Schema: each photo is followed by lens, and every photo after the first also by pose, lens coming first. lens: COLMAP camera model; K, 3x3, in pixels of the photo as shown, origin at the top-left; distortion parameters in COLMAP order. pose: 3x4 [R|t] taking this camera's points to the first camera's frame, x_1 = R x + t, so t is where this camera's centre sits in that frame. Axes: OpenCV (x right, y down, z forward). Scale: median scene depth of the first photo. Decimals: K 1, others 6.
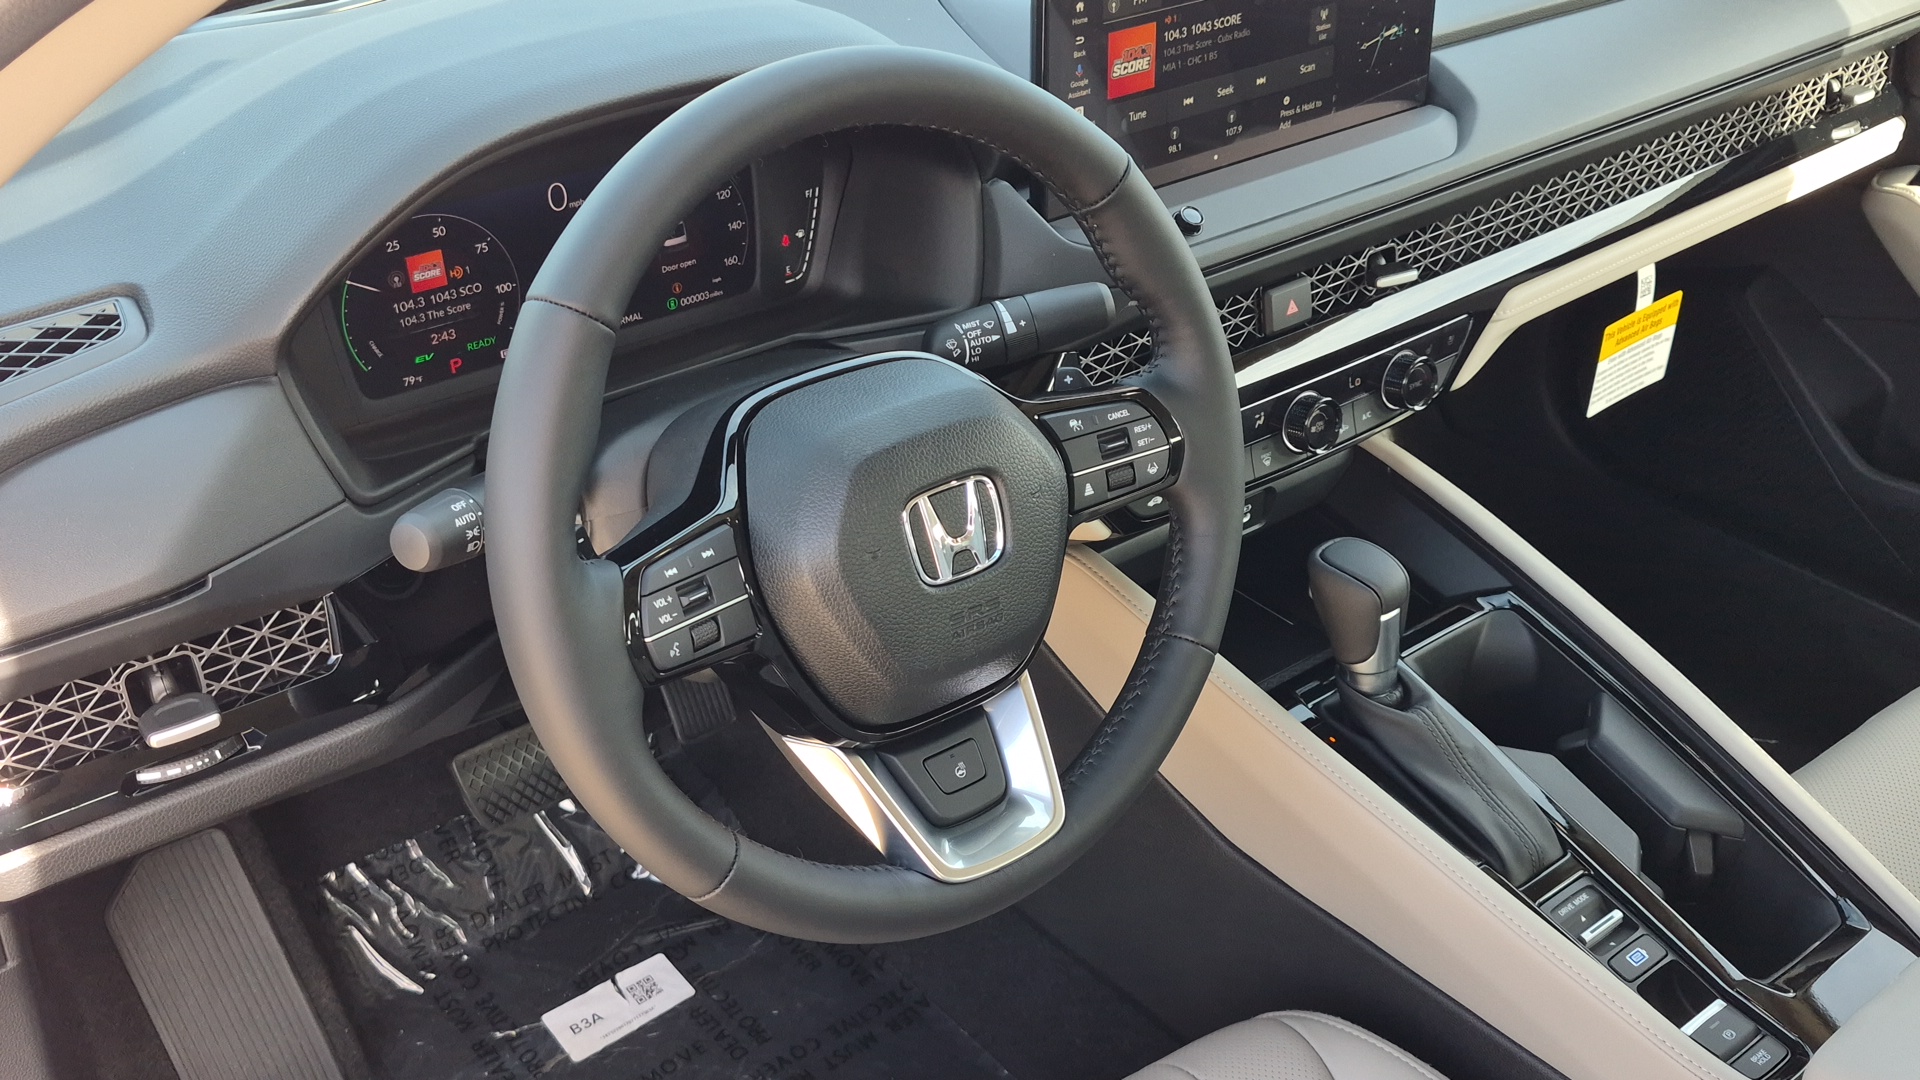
lens RADIAL K [[1875.0, 0, 960.0], [0, 1875.0, 540.0], [0, 0, 1]] dist [0.064402, -0.005564]
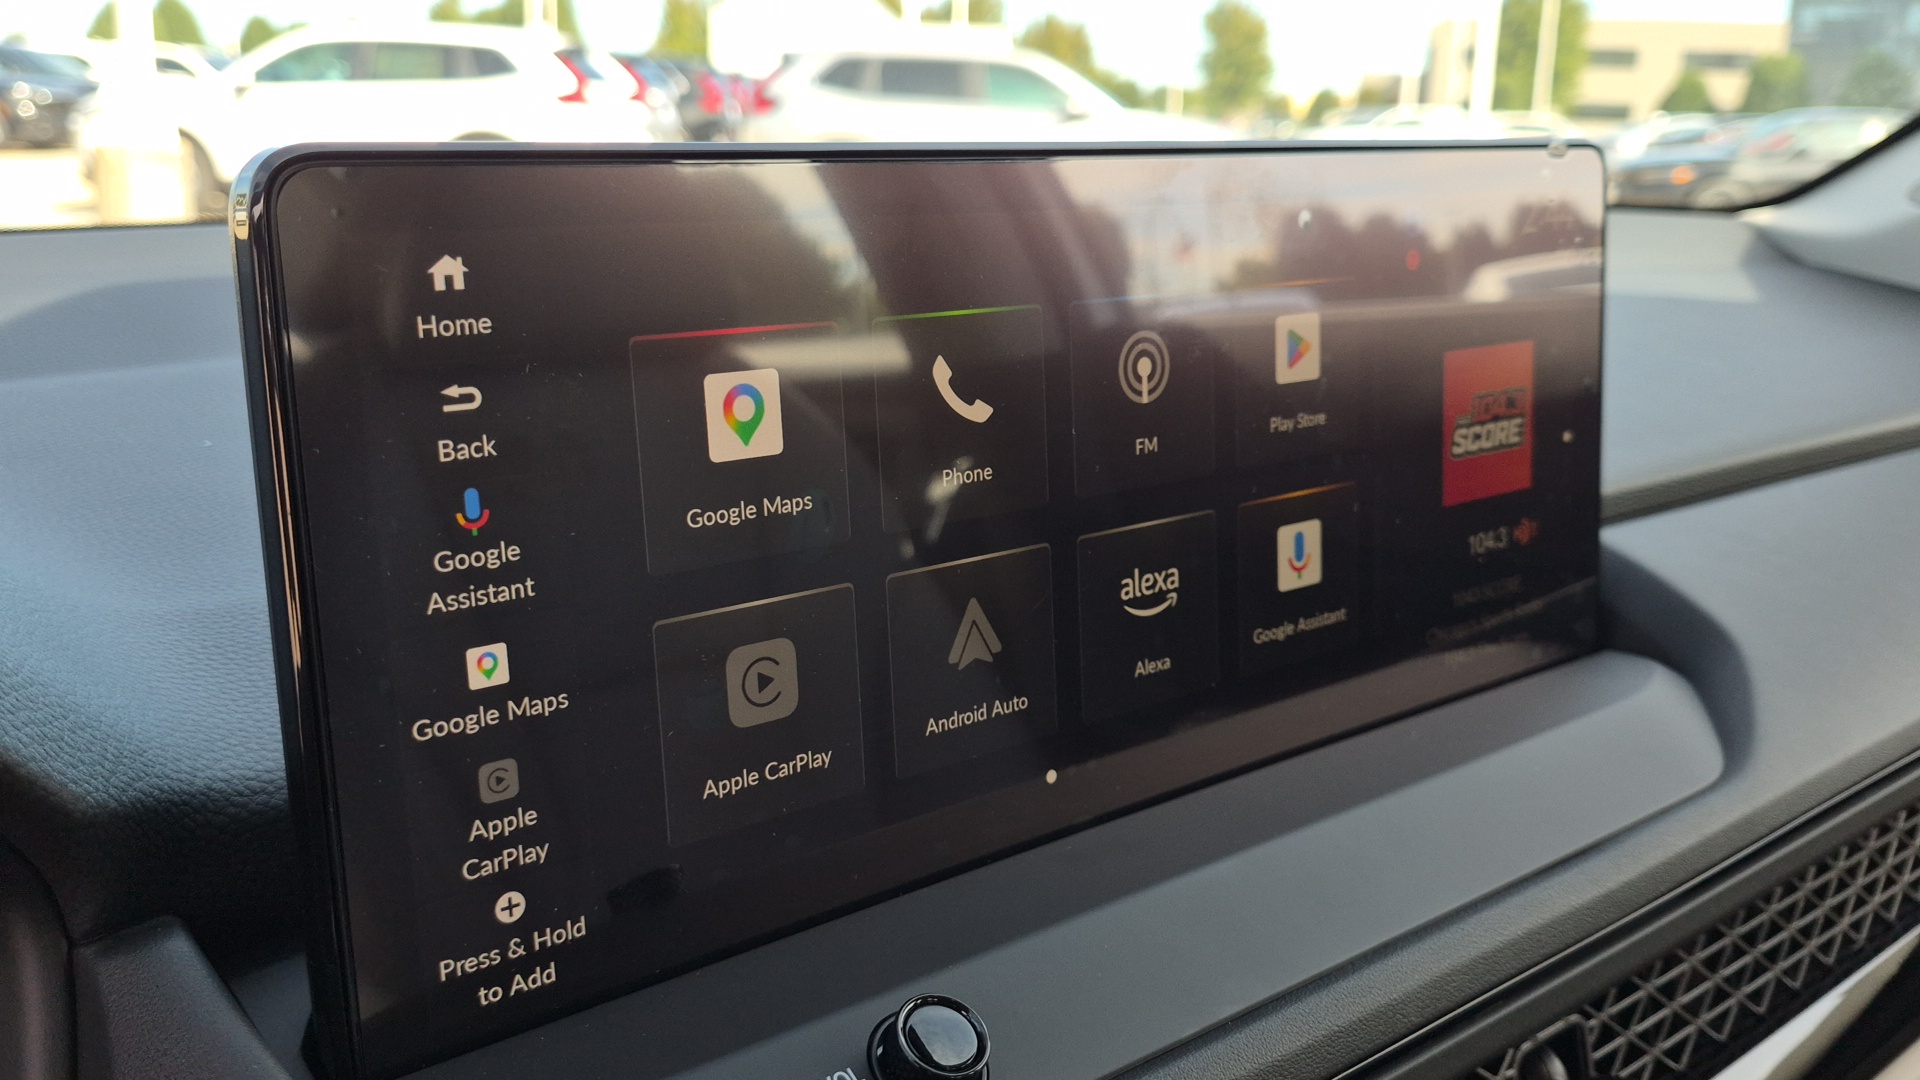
lens RADIAL K [[1691.4, 0, 960.0], [0, 1691.4, 540.0], [0, 0, 1]] dist [0.120767, -0.269357]
pose [[0.999965, -0.007892, -0.002621, 0.109610], [0.006738, 0.953655, -0.300827, -0.144212], [0.004873, 0.300799, 0.953675, 0.644163]]
